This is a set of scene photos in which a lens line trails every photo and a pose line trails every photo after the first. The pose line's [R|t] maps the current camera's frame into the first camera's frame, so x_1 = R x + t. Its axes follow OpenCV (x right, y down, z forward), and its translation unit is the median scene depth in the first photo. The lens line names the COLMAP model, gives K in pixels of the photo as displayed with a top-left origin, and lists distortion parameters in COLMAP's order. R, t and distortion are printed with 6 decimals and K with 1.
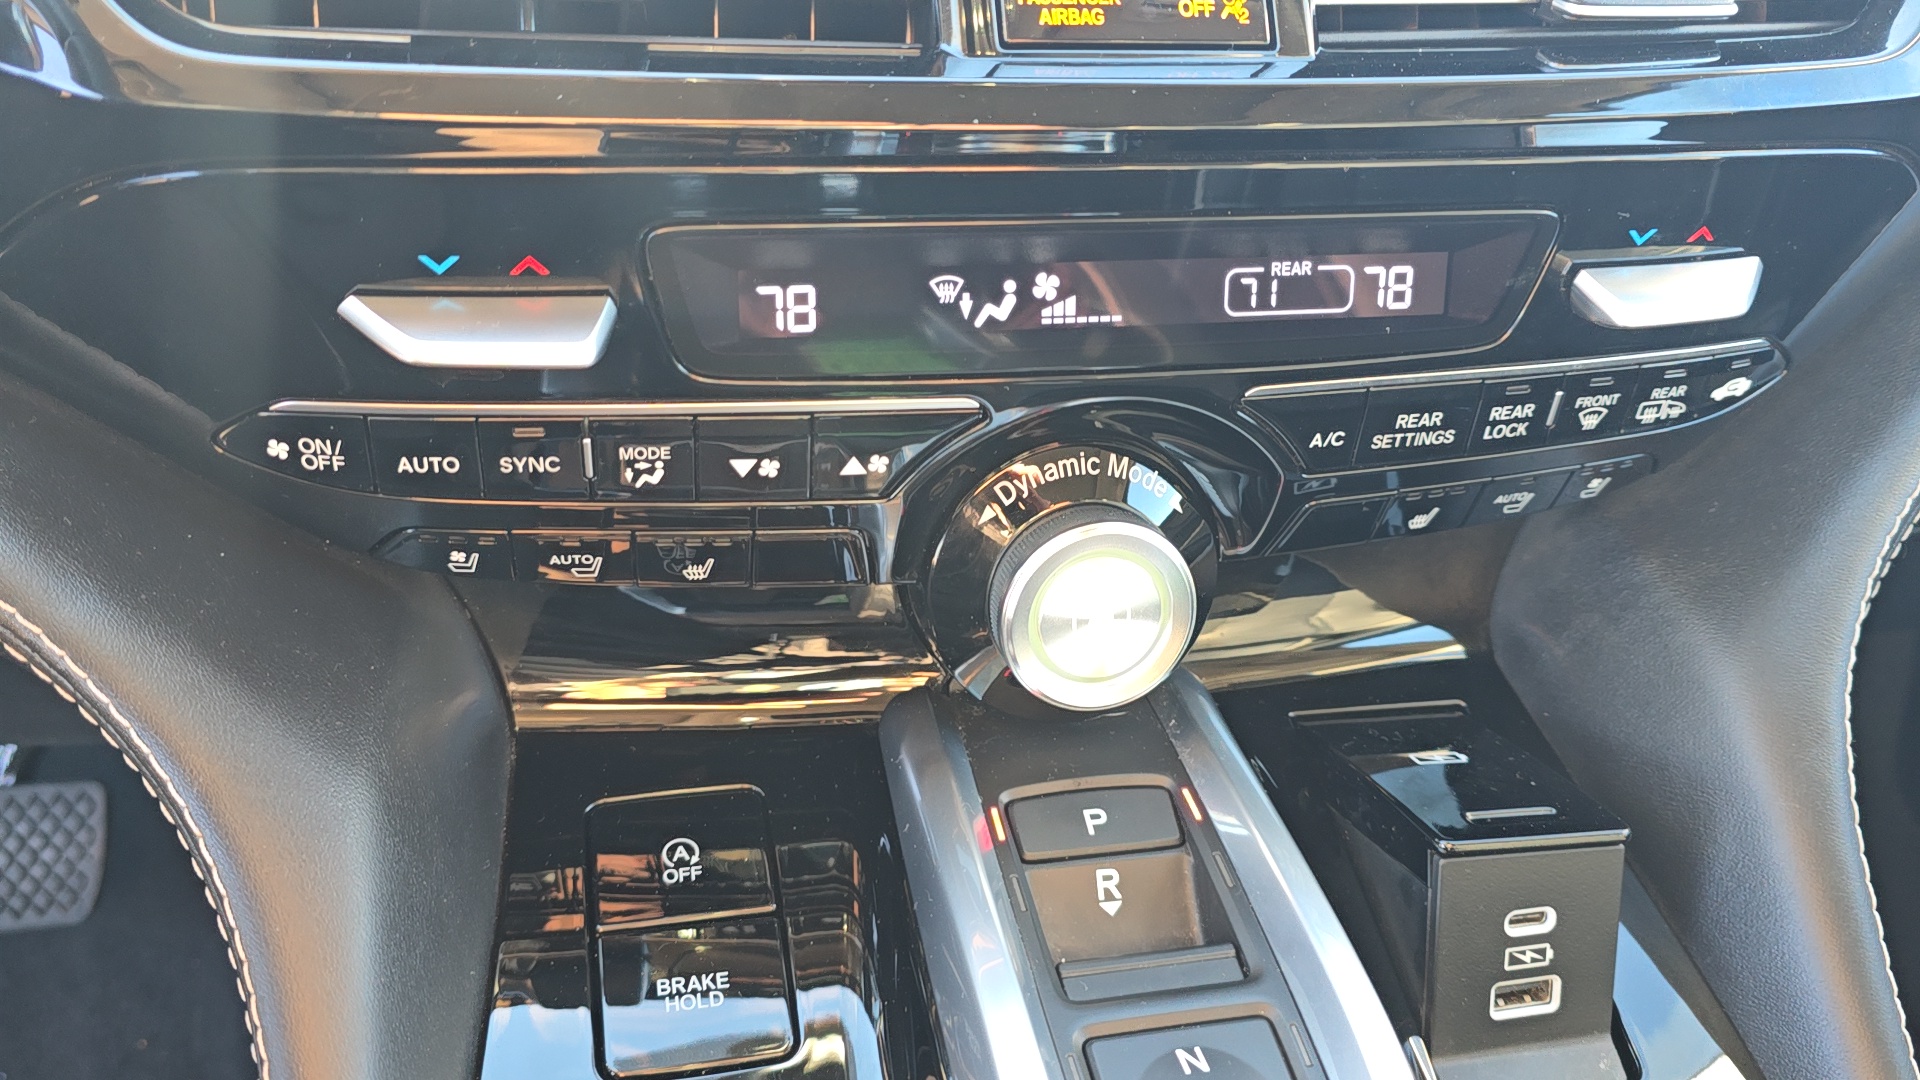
lens RADIAL K [[1578.5, 0, 1002.9], [0, 1578.5, 543.7], [0, 0, 1]] dist [-0.006172, -0.003284]
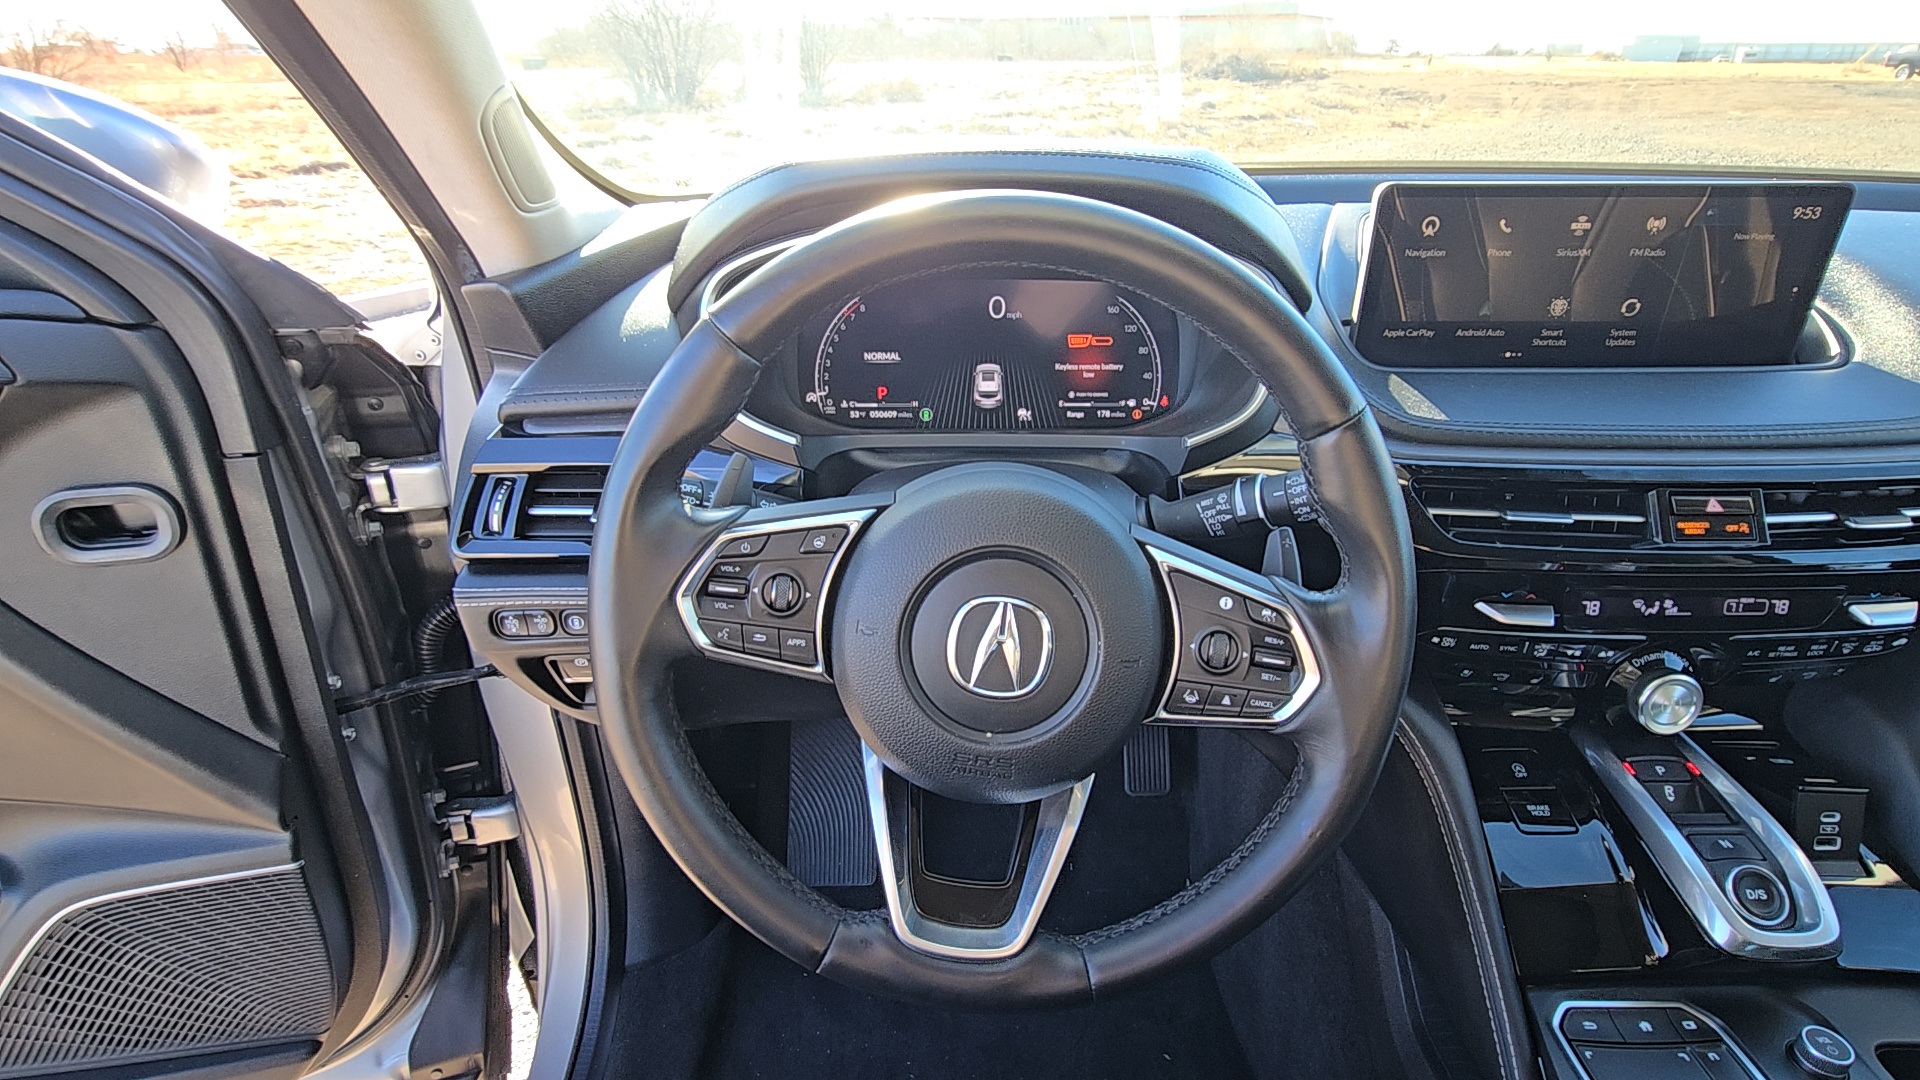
lens RADIAL K [[982.9, 0, 967.1], [0, 982.9, 543.3], [0, 0, 1]] dist [-0.025111, 0.017689]
pose [[0.973351, 0.042269, -0.225391, -0.877476], [-0.062504, 0.994553, -0.083409, -0.023436], [0.220638, 0.095274, 0.970691, -1.230030]]
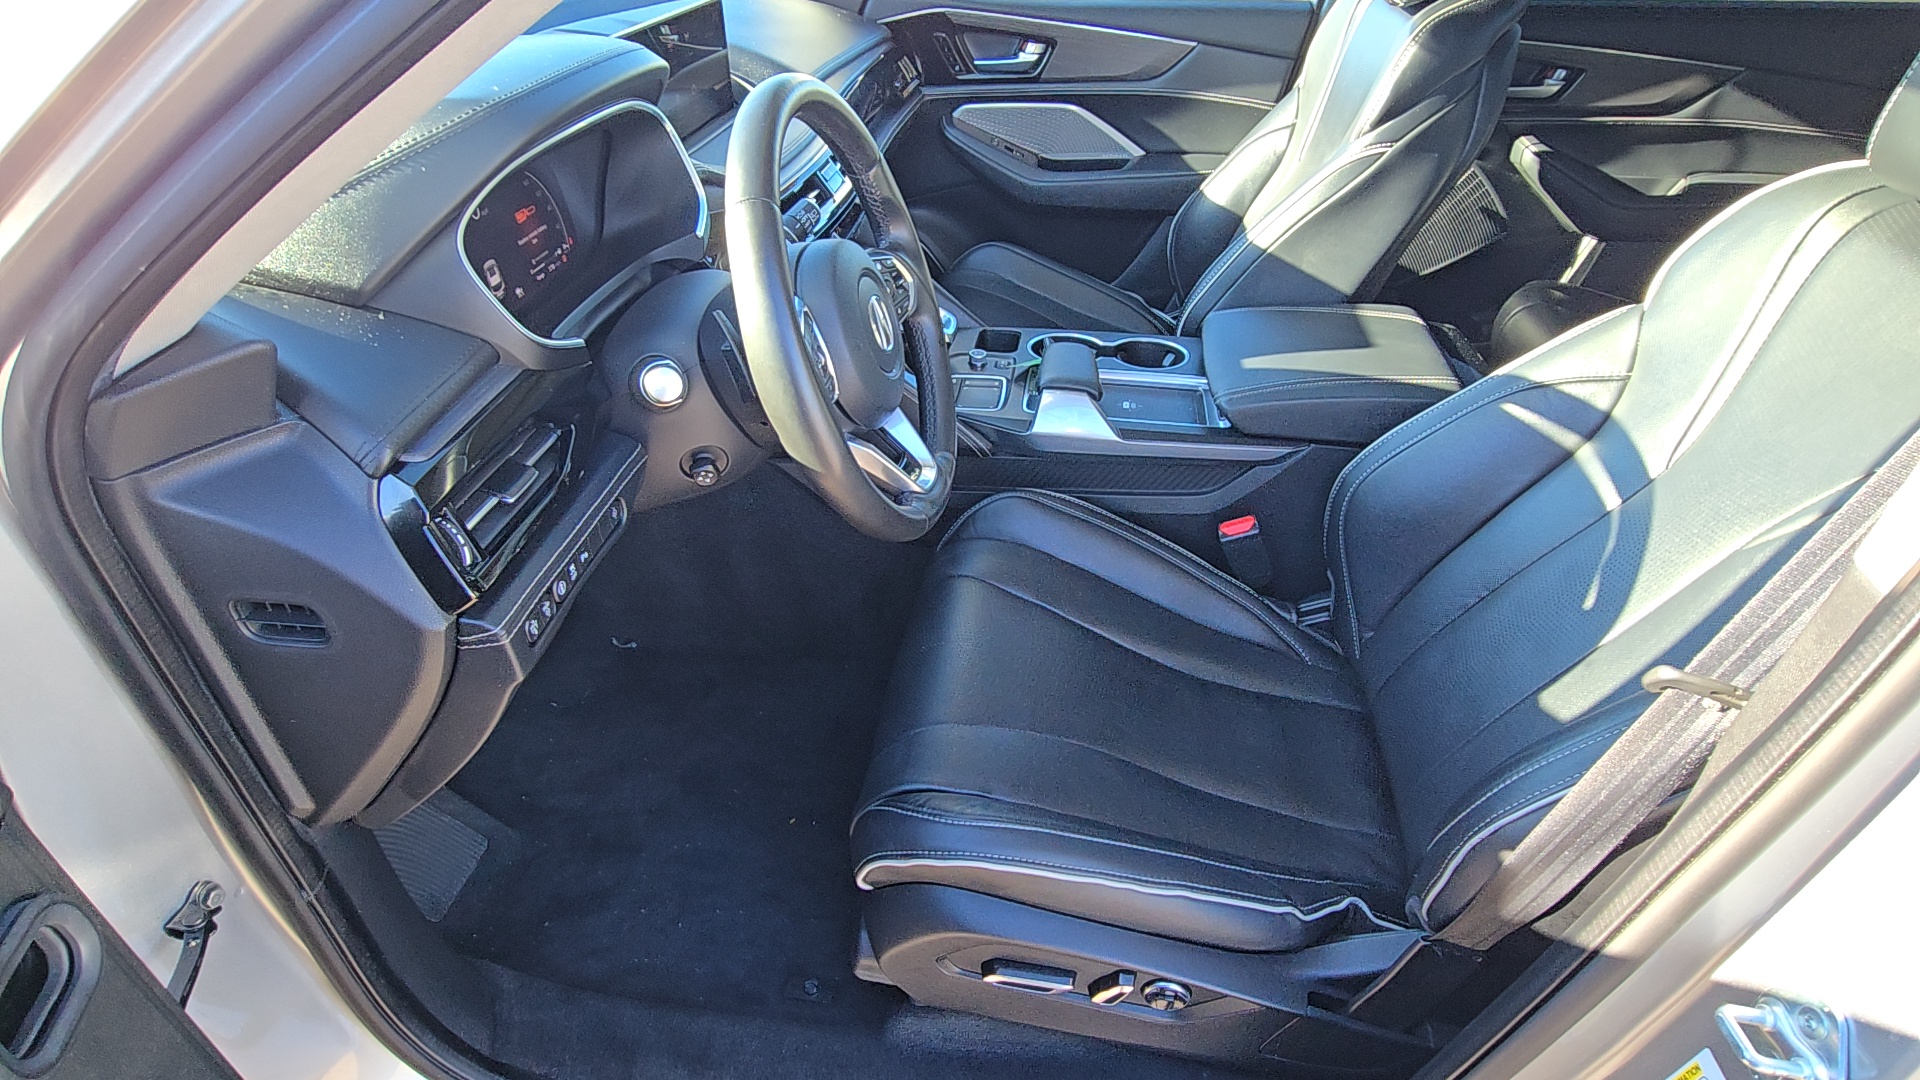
lens RADIAL K [[982.9, 0, 967.1], [0, 982.9, 543.3], [0, 0, 1]] dist [-0.025111, 0.017689]
pose [[0.340974, -0.594177, 0.728485, -3.315719], [0.486036, 0.774740, 0.404410, -0.493526], [-0.804677, 0.216176, 0.552958, -1.332802]]
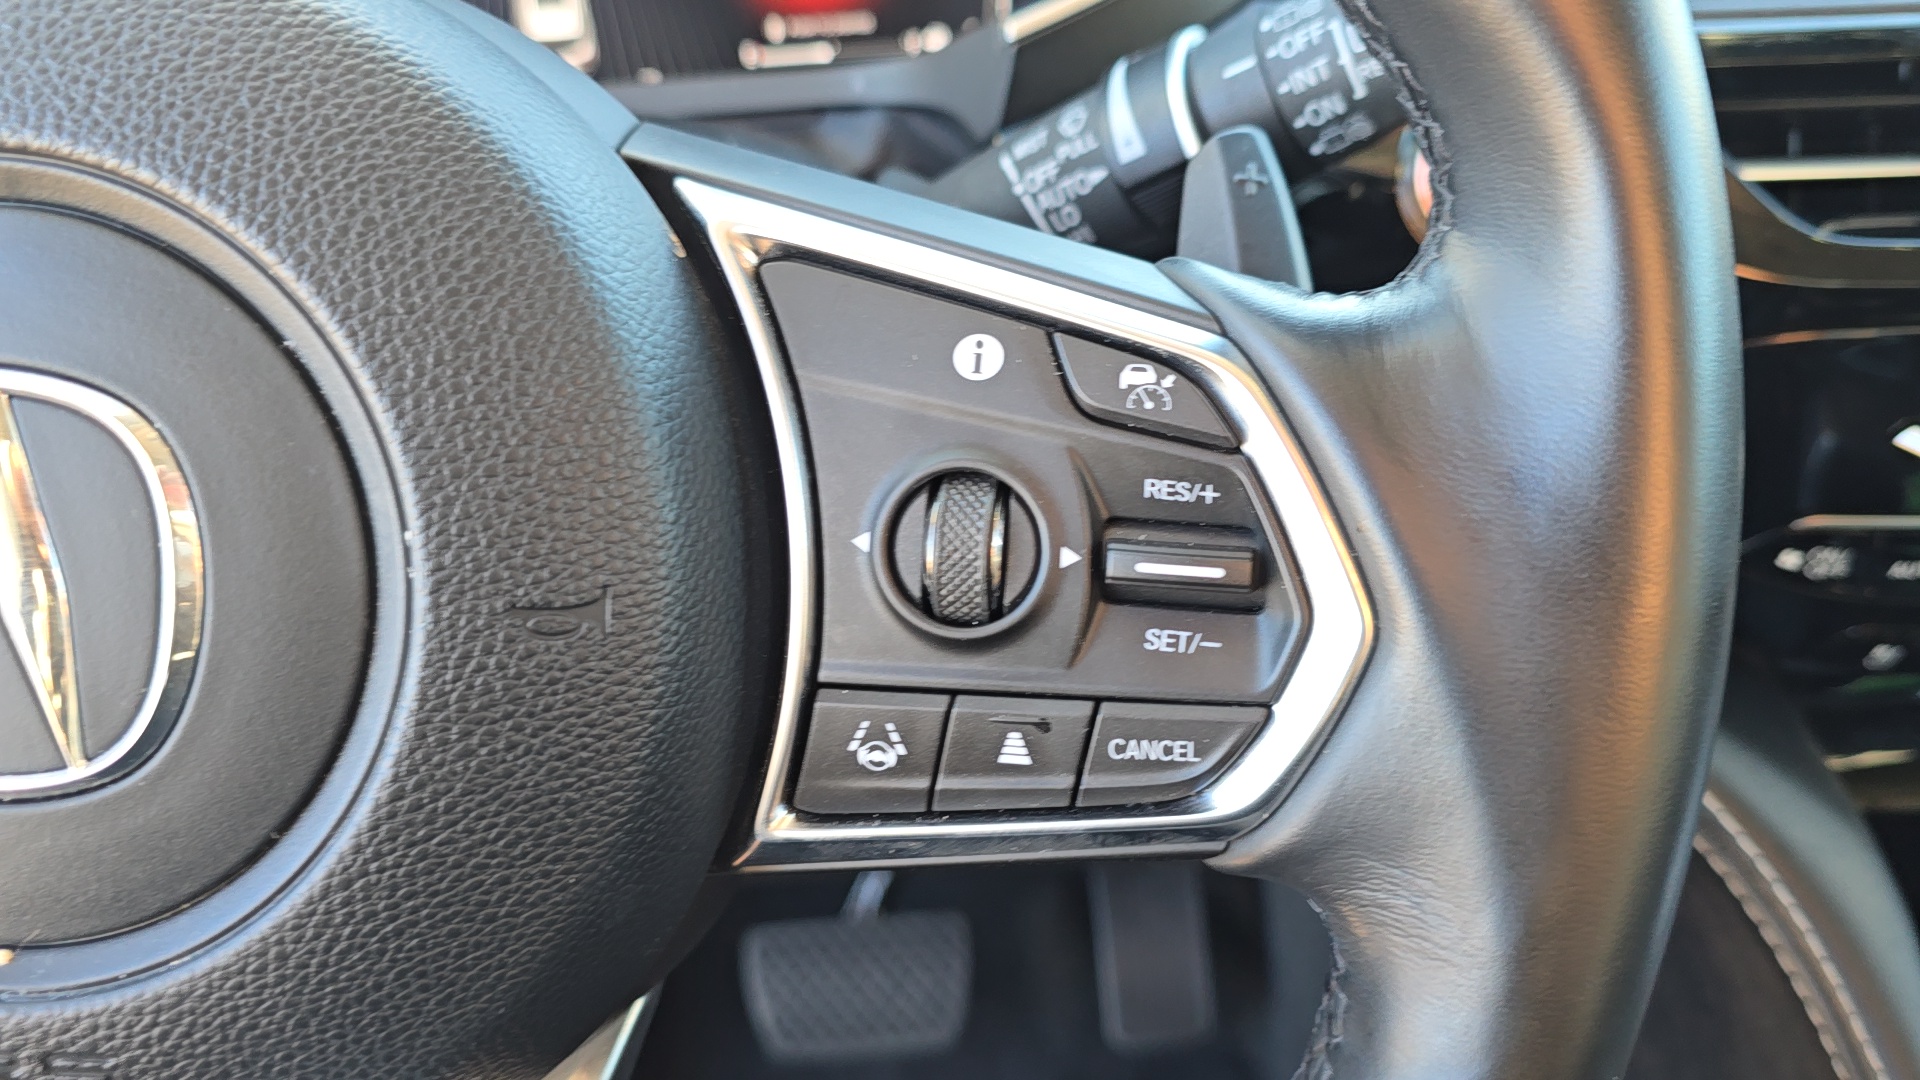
lens RADIAL K [[1590.7, 0, 951.1], [0, 1590.7, 548.1], [0, 0, 1]] dist [0.001701, -0.002080]
pose [[0.973627, -0.034759, -0.225481, -0.708506], [0.009435, 0.993615, -0.112431, 0.054859], [0.227949, 0.107339, 0.967738, -0.291729]]
